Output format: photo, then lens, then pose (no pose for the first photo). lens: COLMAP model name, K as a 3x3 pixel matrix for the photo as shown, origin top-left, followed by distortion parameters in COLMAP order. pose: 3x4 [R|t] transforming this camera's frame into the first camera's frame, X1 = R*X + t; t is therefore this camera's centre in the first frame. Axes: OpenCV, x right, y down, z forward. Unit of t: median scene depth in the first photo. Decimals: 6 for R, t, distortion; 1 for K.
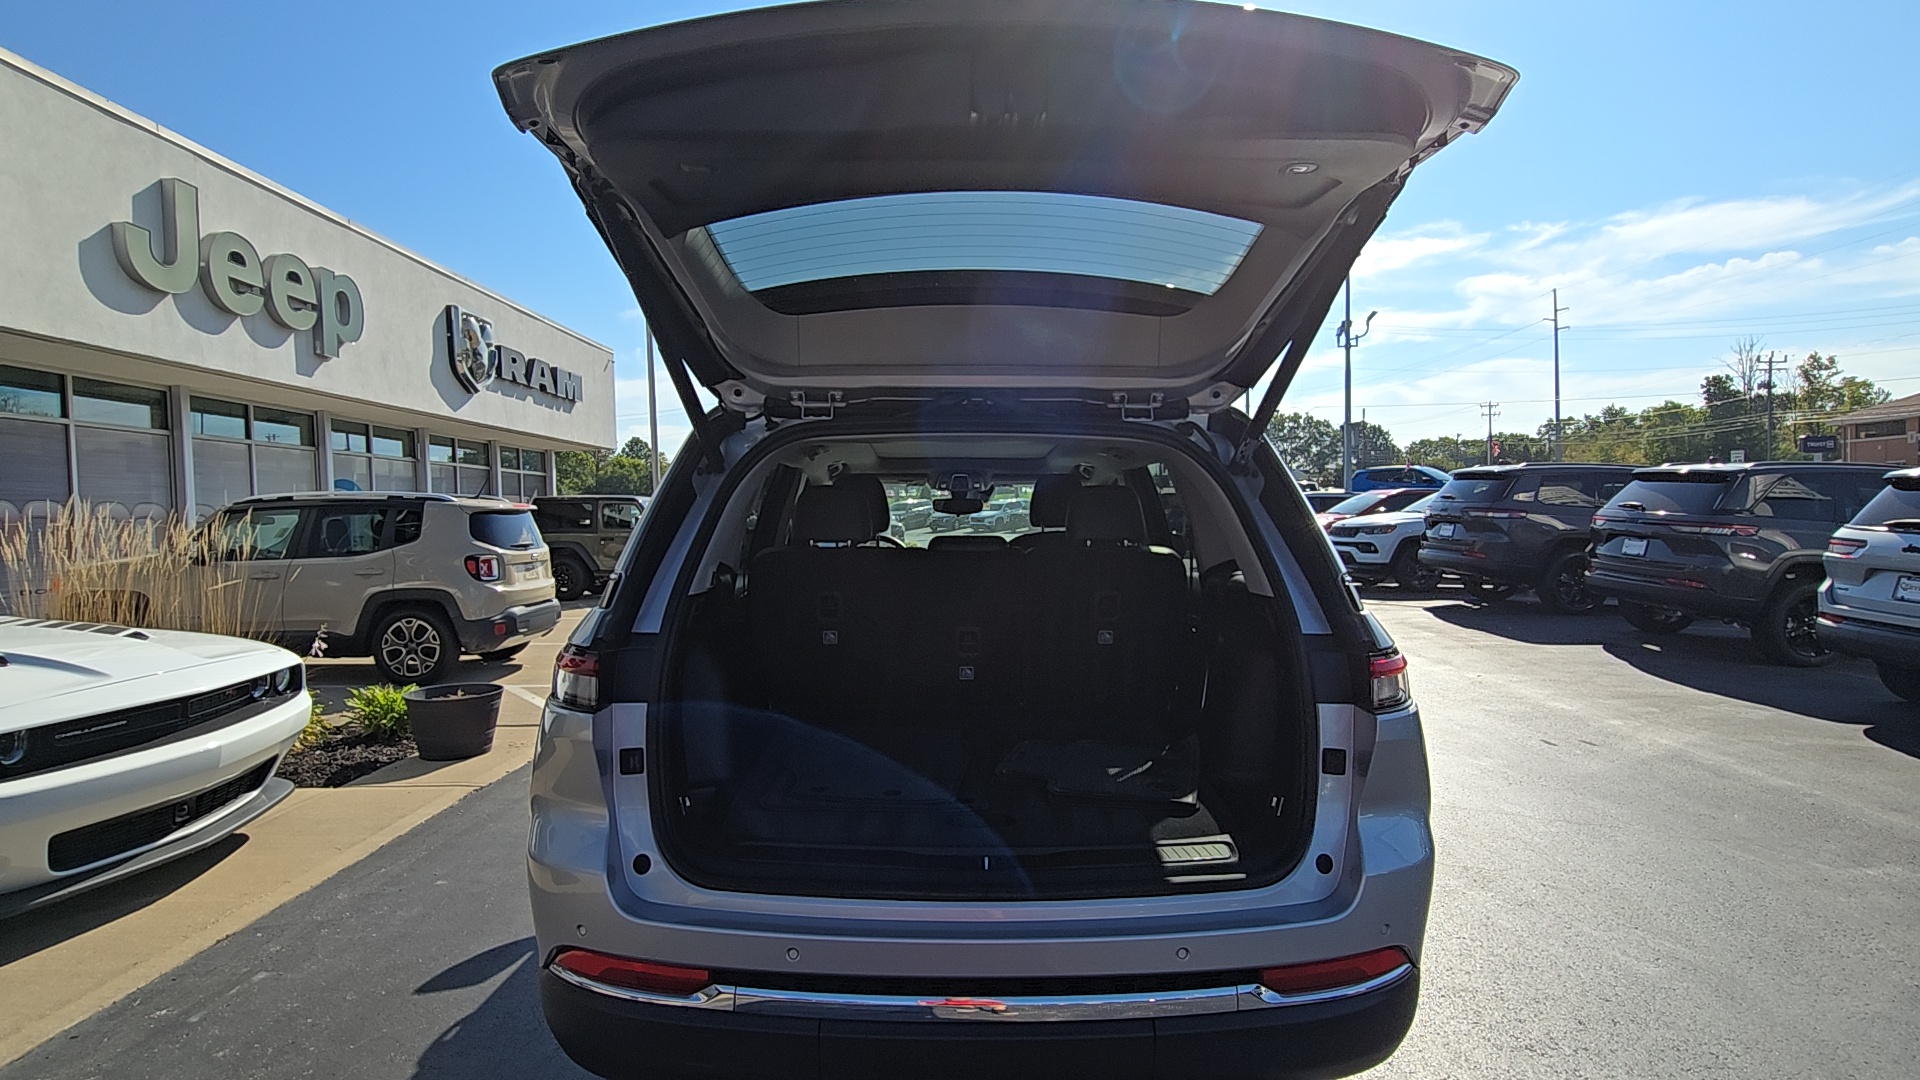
lens RADIAL K [[966.1, 0, 952.6], [0, 966.1, 549.8], [0, 0, 1]] dist [0.001385, -0.000988]
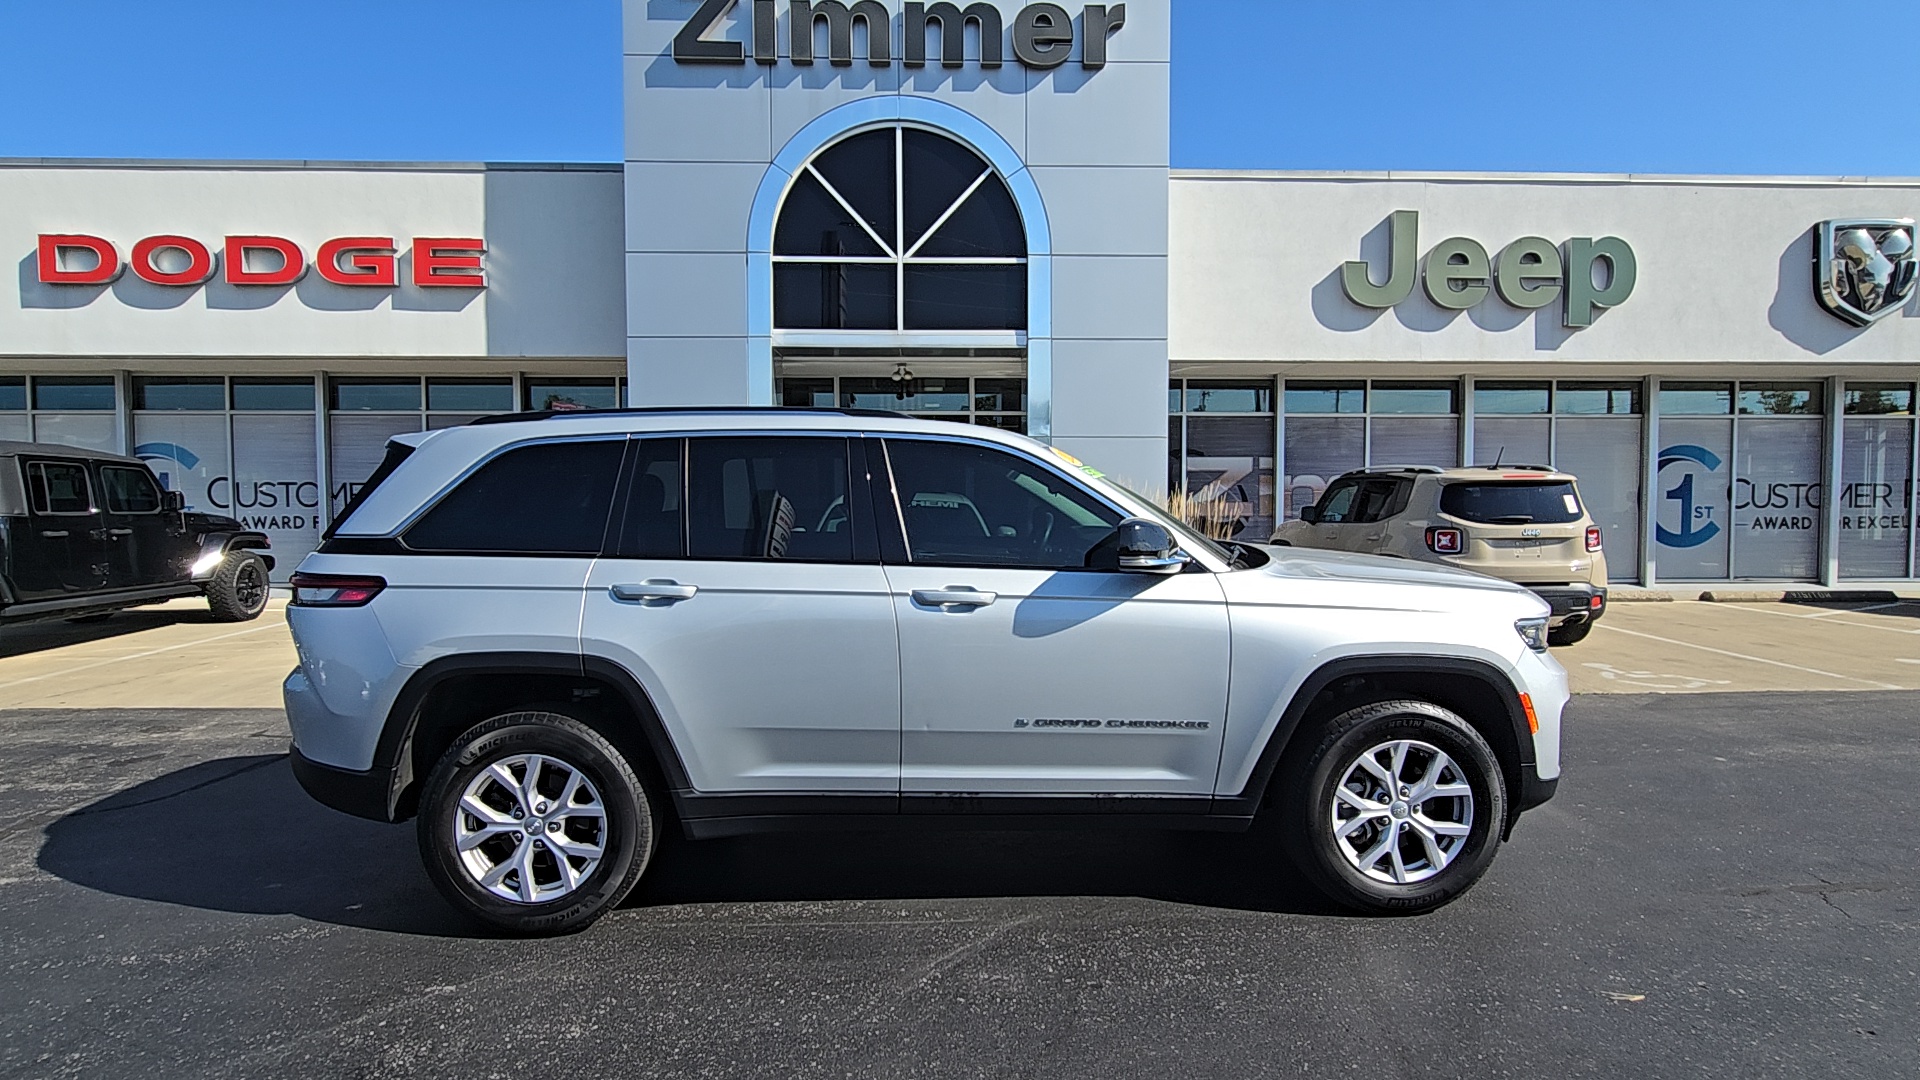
lens RADIAL K [[966.1, 0, 951.8], [0, 966.1, 548.6], [0, 0, 1]] dist [0.001385, -0.000988]
pose [[0.033972, 0.067930, -0.997112, 0.349622], [-0.032561, 0.997233, 0.066829, -0.015826], [0.998892, 0.030197, 0.036089, 0.325956]]
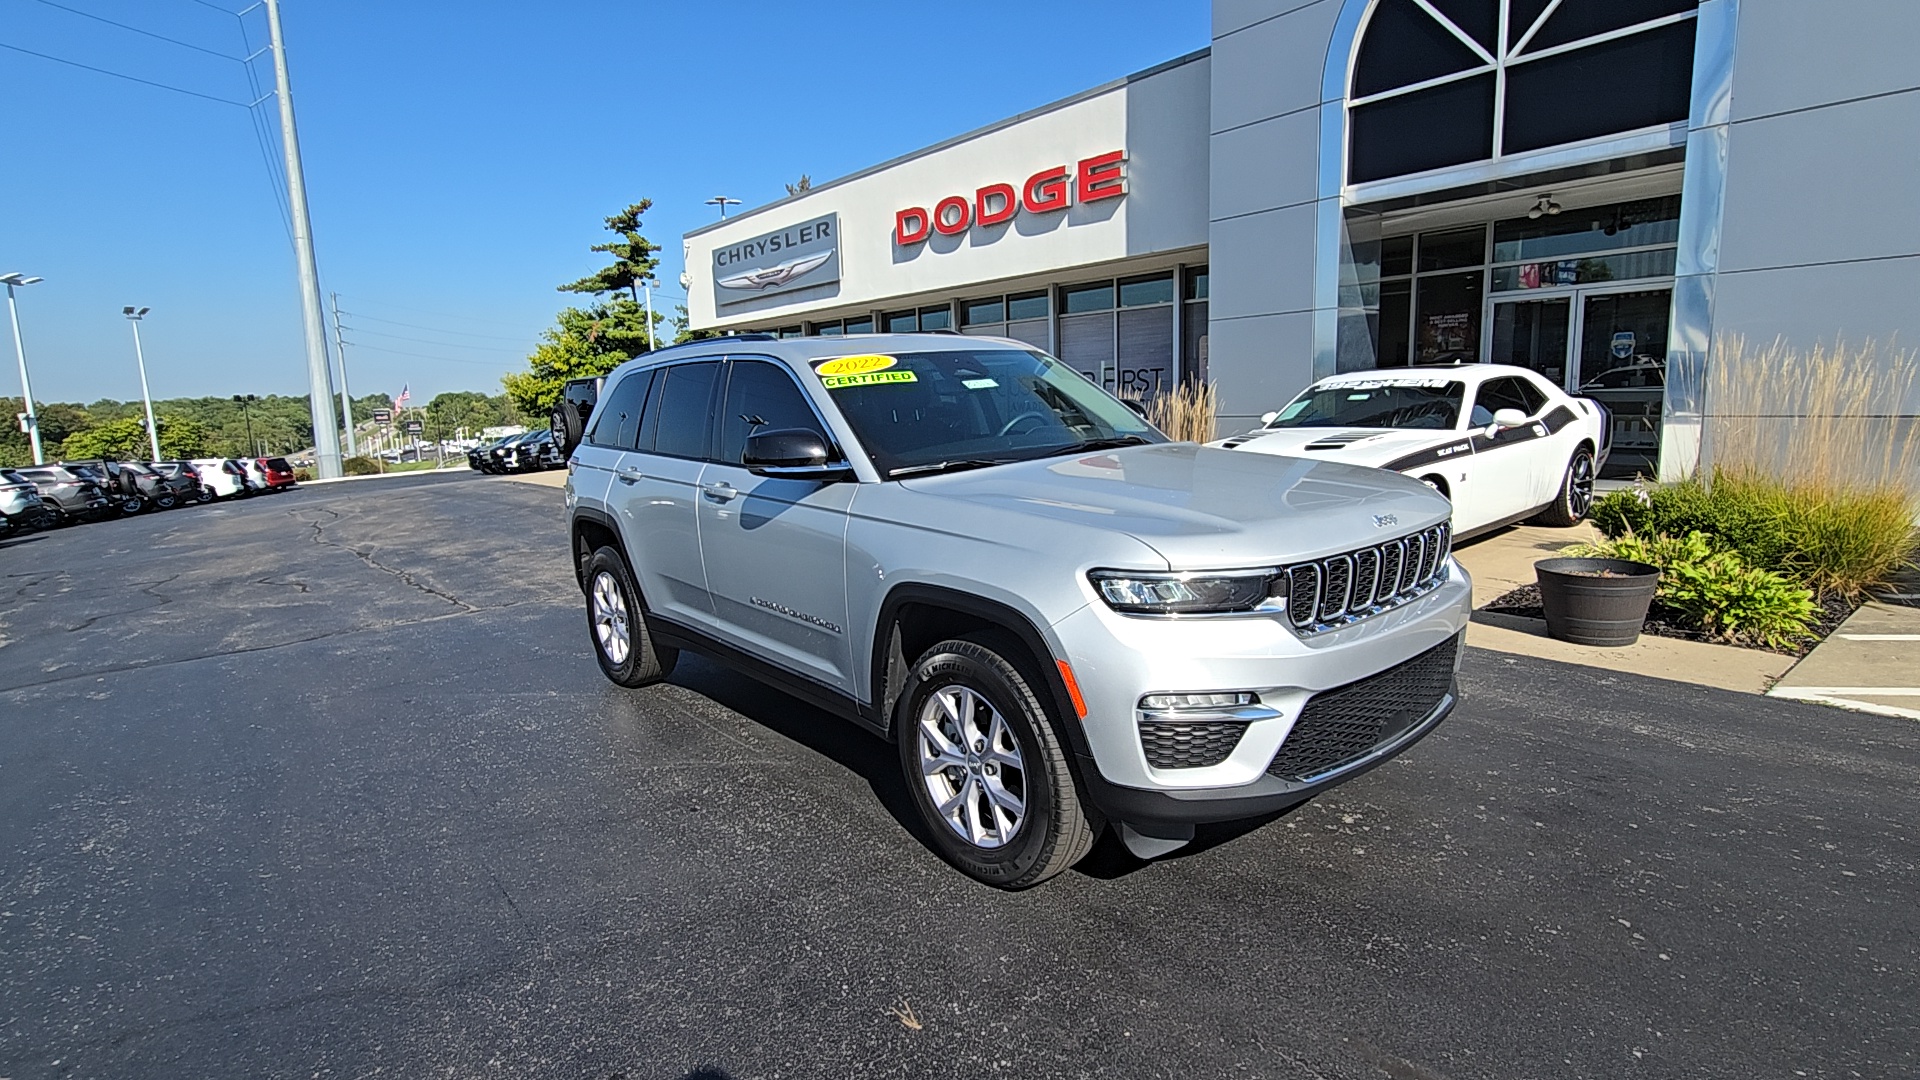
lens RADIAL K [[966.1, 0, 951.7], [0, 966.1, 551.4], [0, 0, 1]] dist [0.001385, -0.000988]
pose [[-0.774534, 0.150954, -0.614256, 0.227218], [0.030902, 0.978976, 0.201619, -0.028845], [0.631777, 0.137179, -0.762915, 0.645512]]
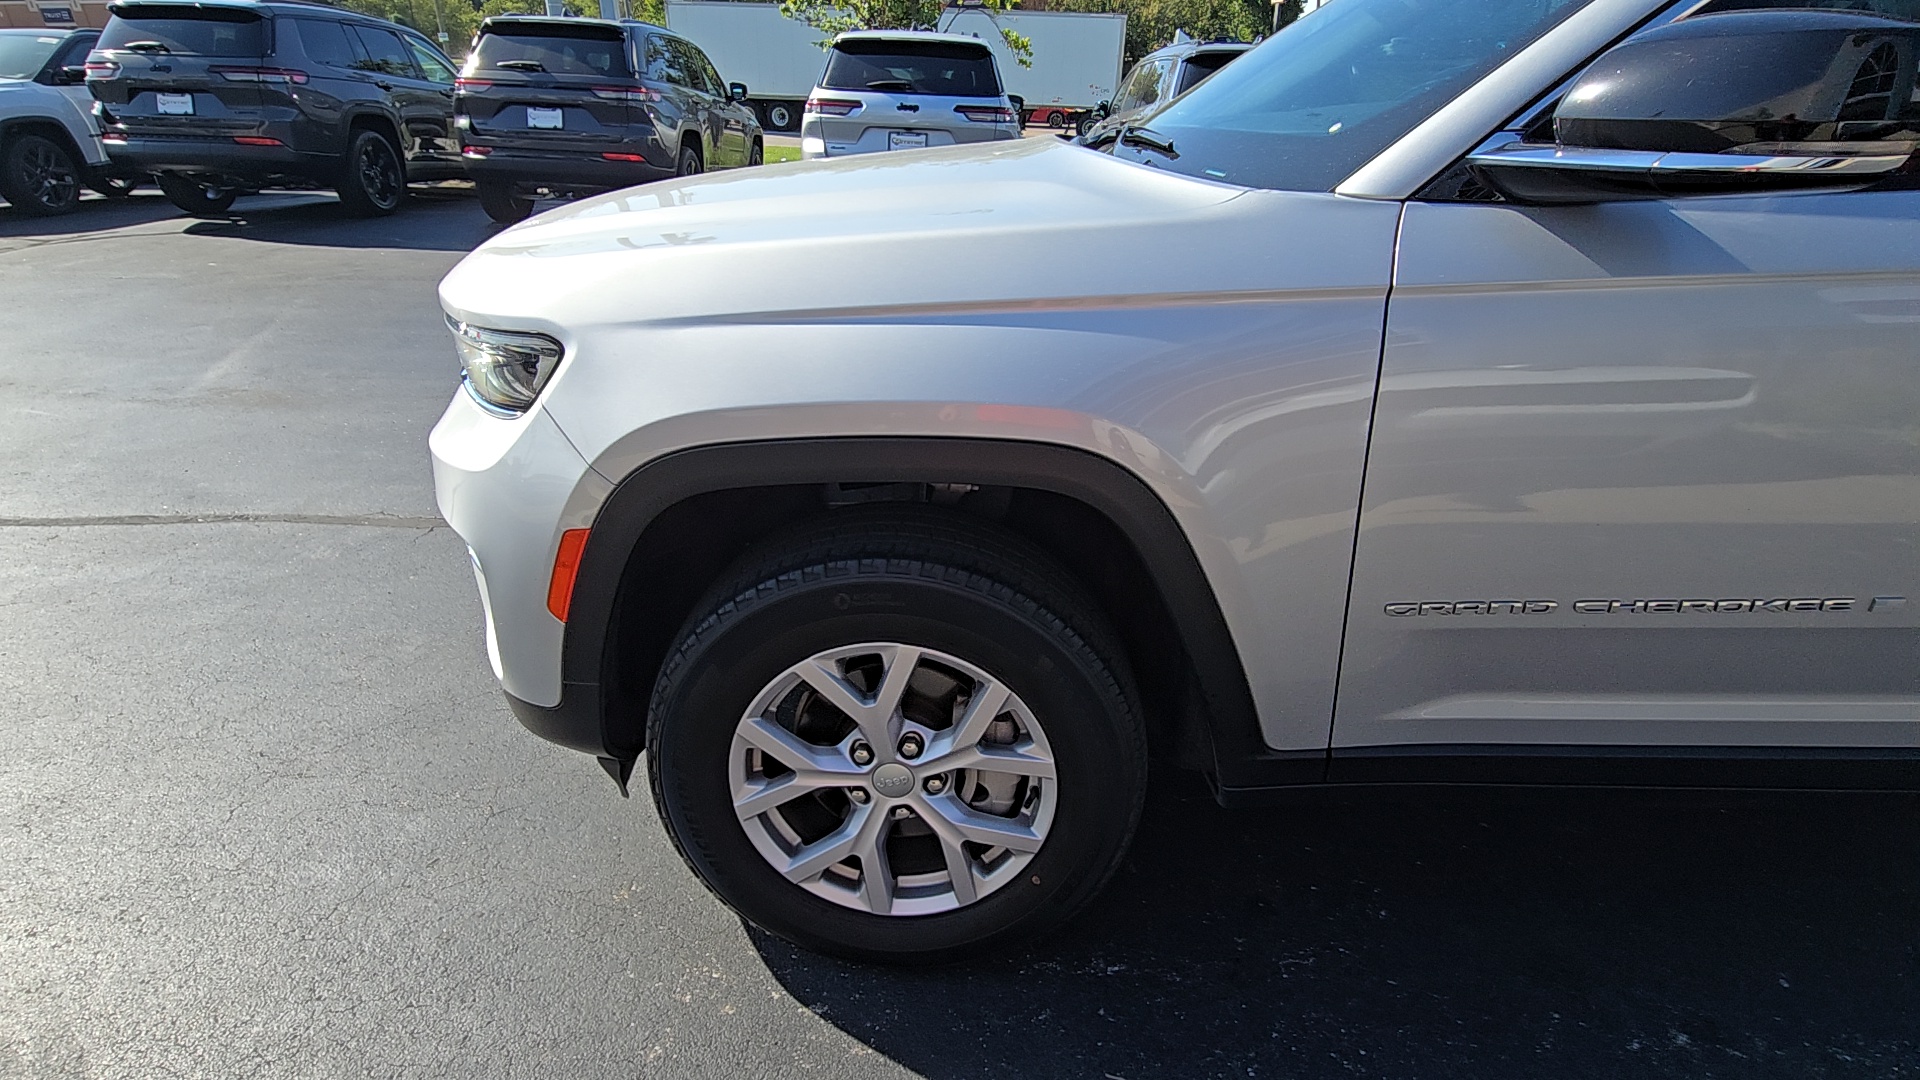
lens RADIAL K [[966.1, 0, 951.4], [0, 966.1, 541.4], [0, 0, 1]] dist [0.001385, -0.000988]
pose [[0.055313, -0.418037, 0.906744, -0.173874], [0.037903, 0.908359, 0.416470, -0.004238], [-0.997749, 0.011332, 0.066089, 0.452415]]
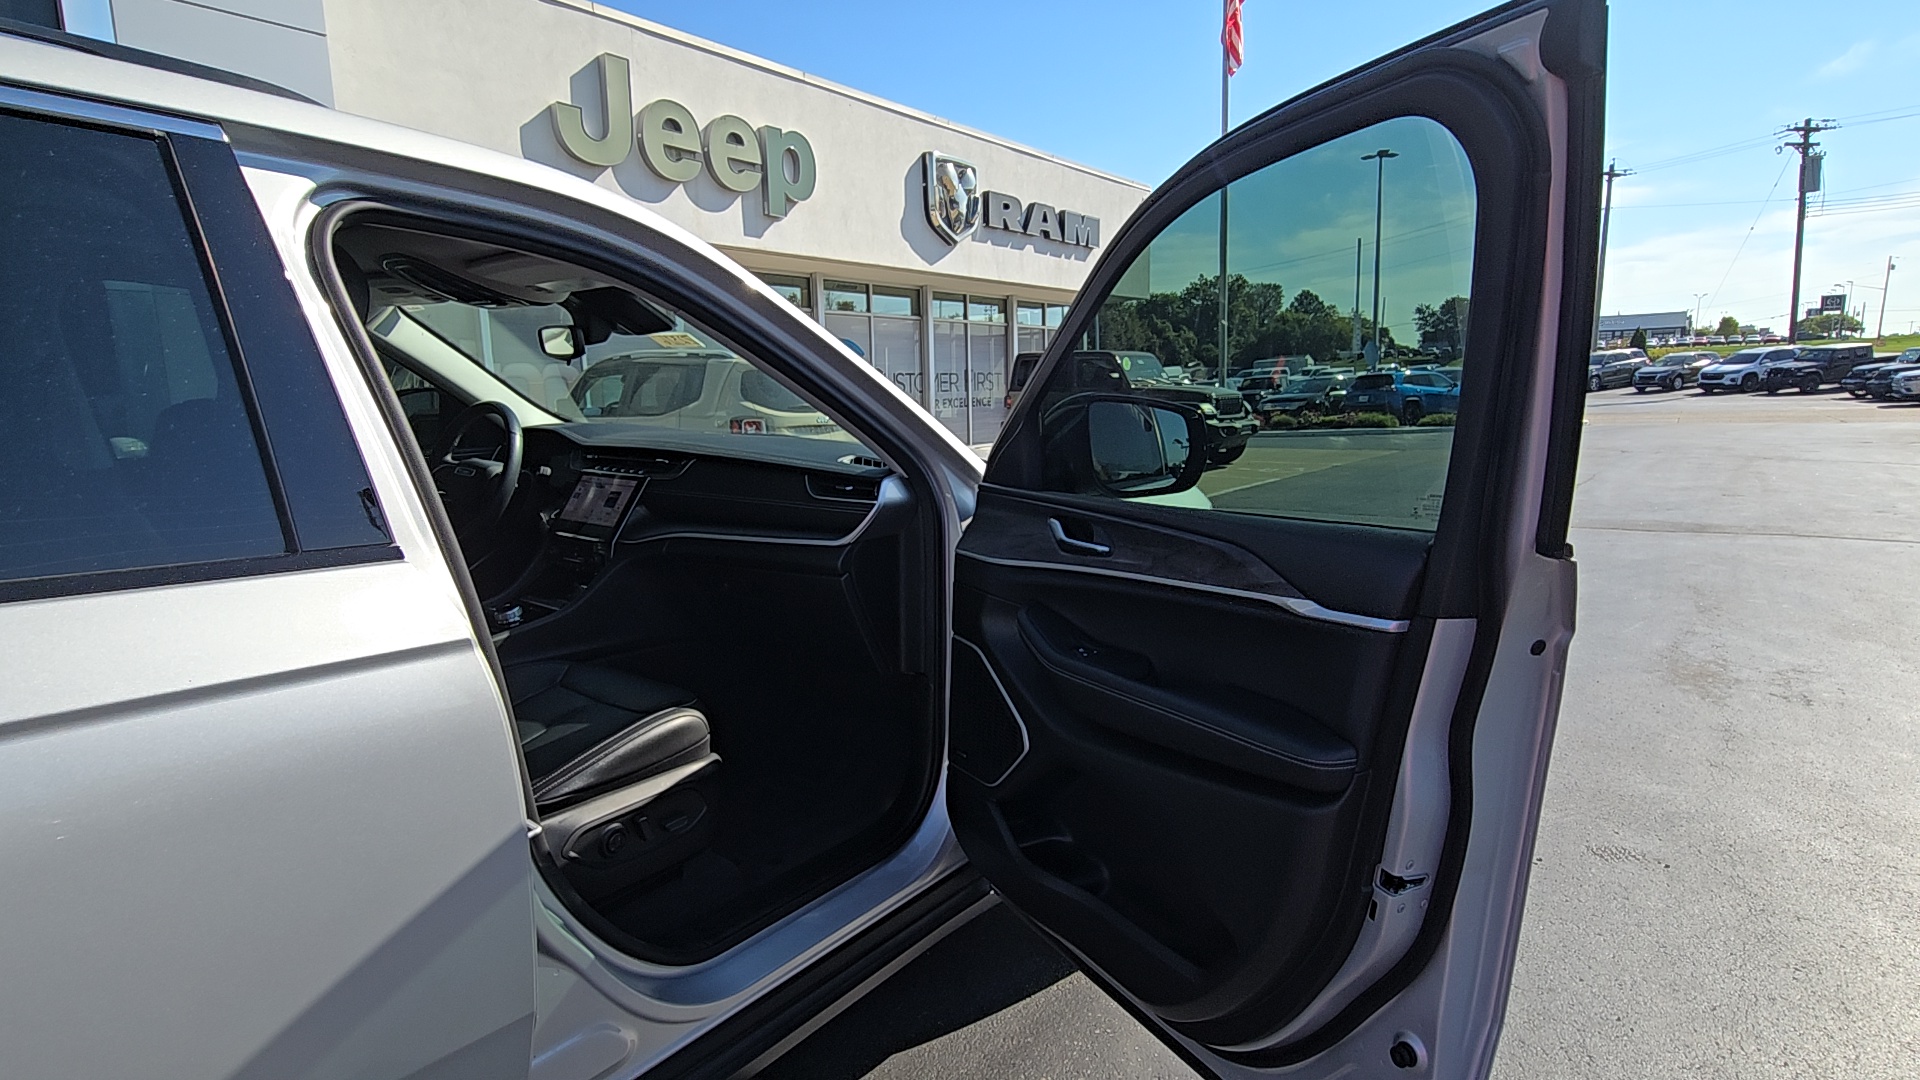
lens RADIAL K [[966.1, 0, 953.2], [0, 966.1, 547.6], [0, 0, 1]] dist [0.001385, -0.000988]
pose [[0.786267, 0.105958, -0.608734, 0.167832], [-0.018406, 0.988766, 0.148333, -0.007150], [0.617613, -0.105425, 0.779384, 0.279633]]
